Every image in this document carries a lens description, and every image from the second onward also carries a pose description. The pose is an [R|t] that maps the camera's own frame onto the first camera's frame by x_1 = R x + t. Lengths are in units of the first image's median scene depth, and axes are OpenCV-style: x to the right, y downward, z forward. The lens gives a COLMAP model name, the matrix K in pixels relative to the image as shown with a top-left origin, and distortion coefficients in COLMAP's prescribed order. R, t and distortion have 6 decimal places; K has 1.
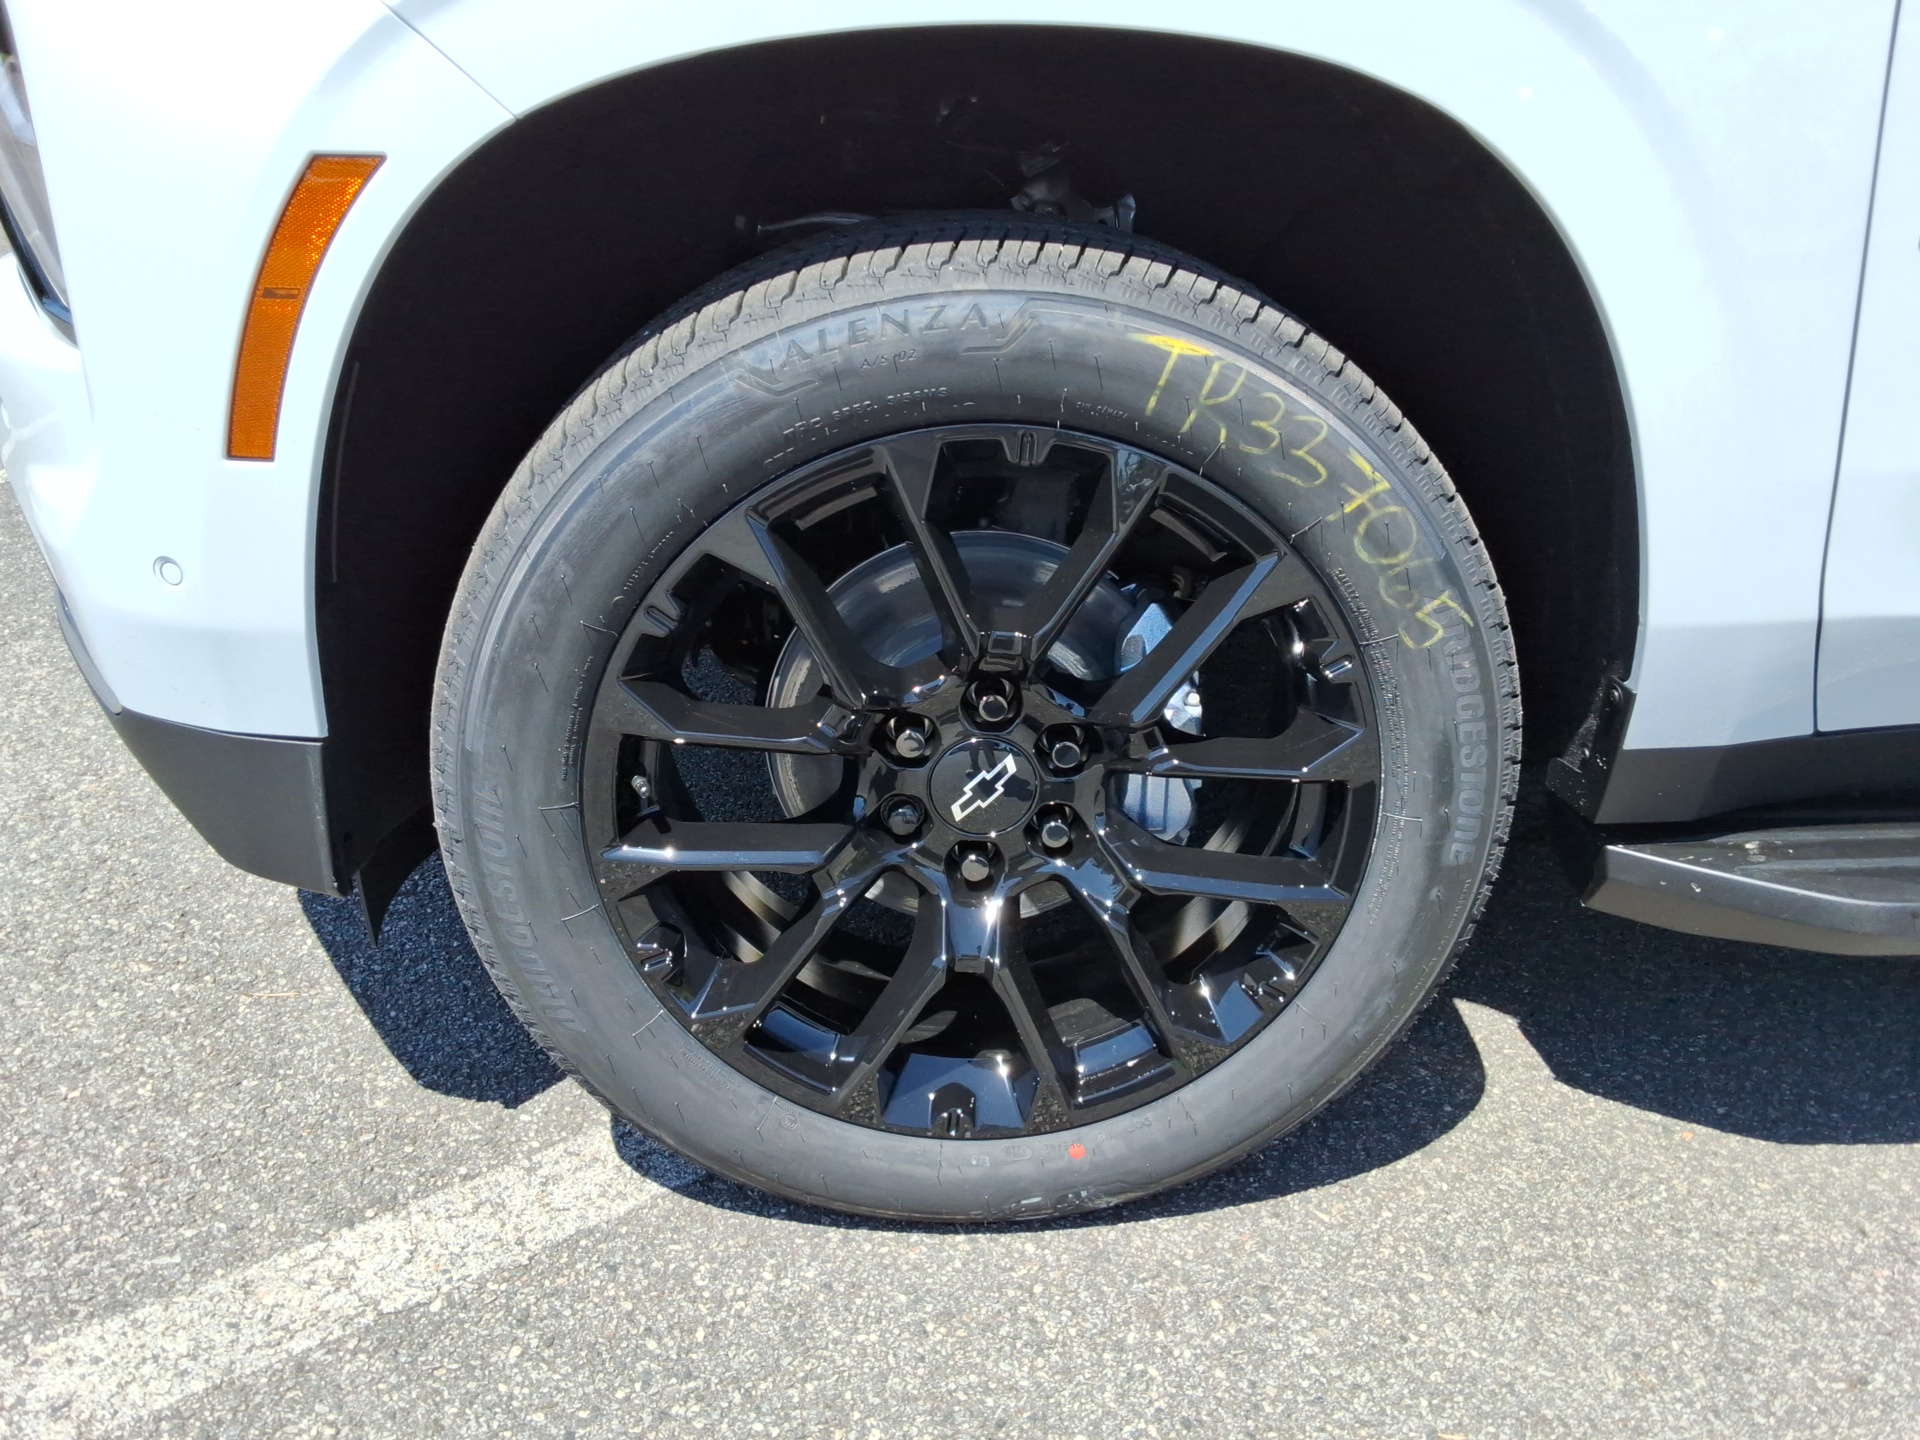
lens RADIAL K [[1544.6, 0, 980.2], [0, 1544.6, 709.0], [0, 0, 1]] dist [0.103028, -0.164124]
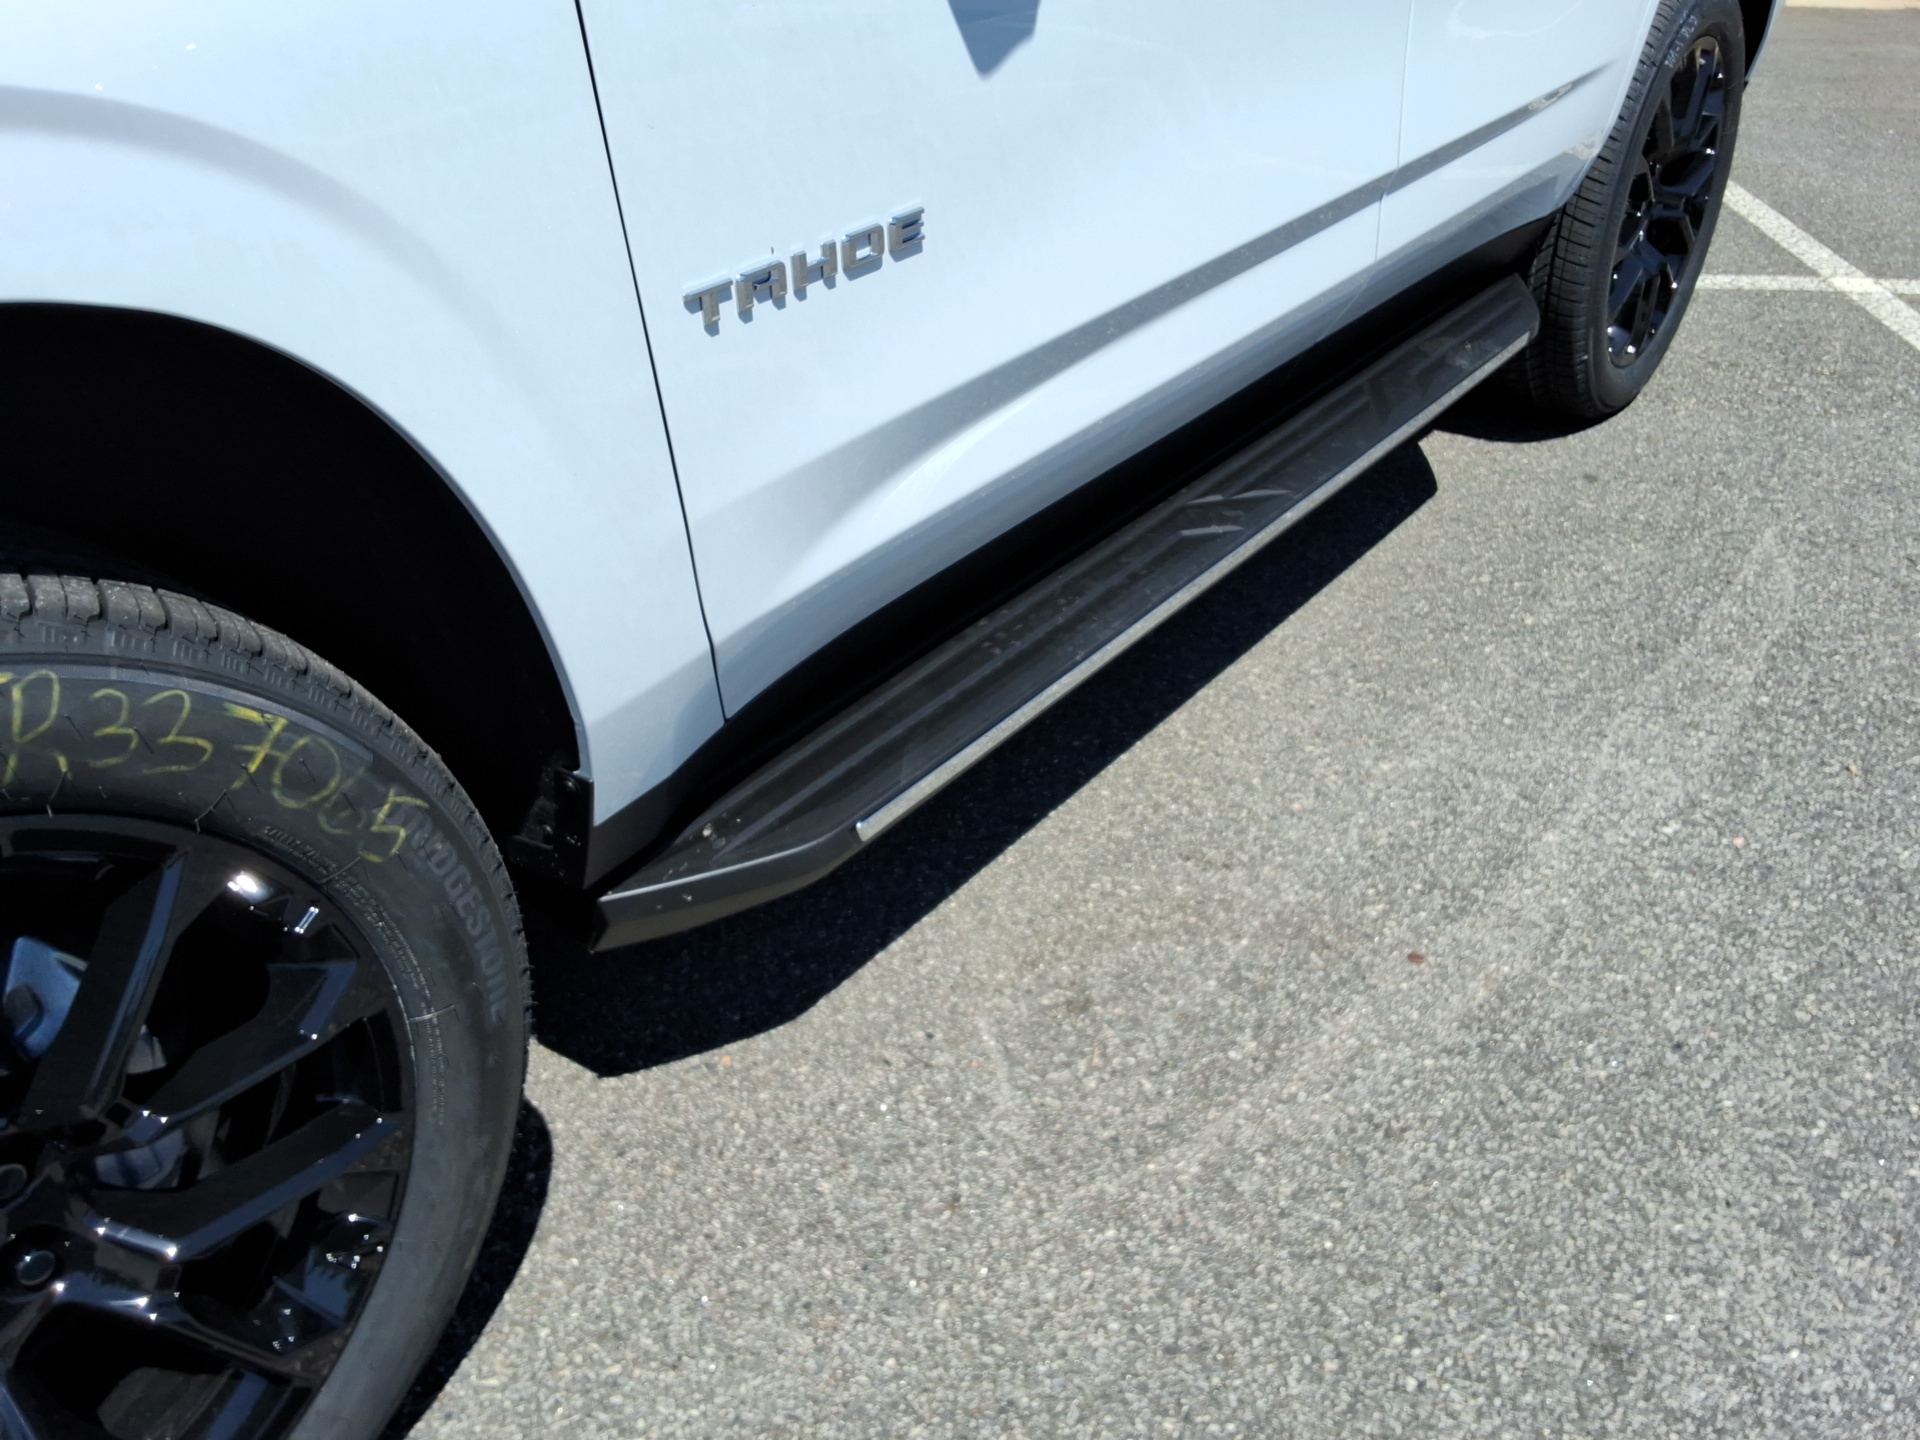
lens RADIAL K [[1544.6, 0, 964.8], [0, 1544.6, 691.7], [0, 0, 1]] dist [0.103028, -0.164124]
pose [[0.643980, -0.417350, 0.641178, -0.030445], [0.323411, 0.908035, 0.266227, -0.233353], [-0.693322, 0.035919, 0.719732, 0.128287]]
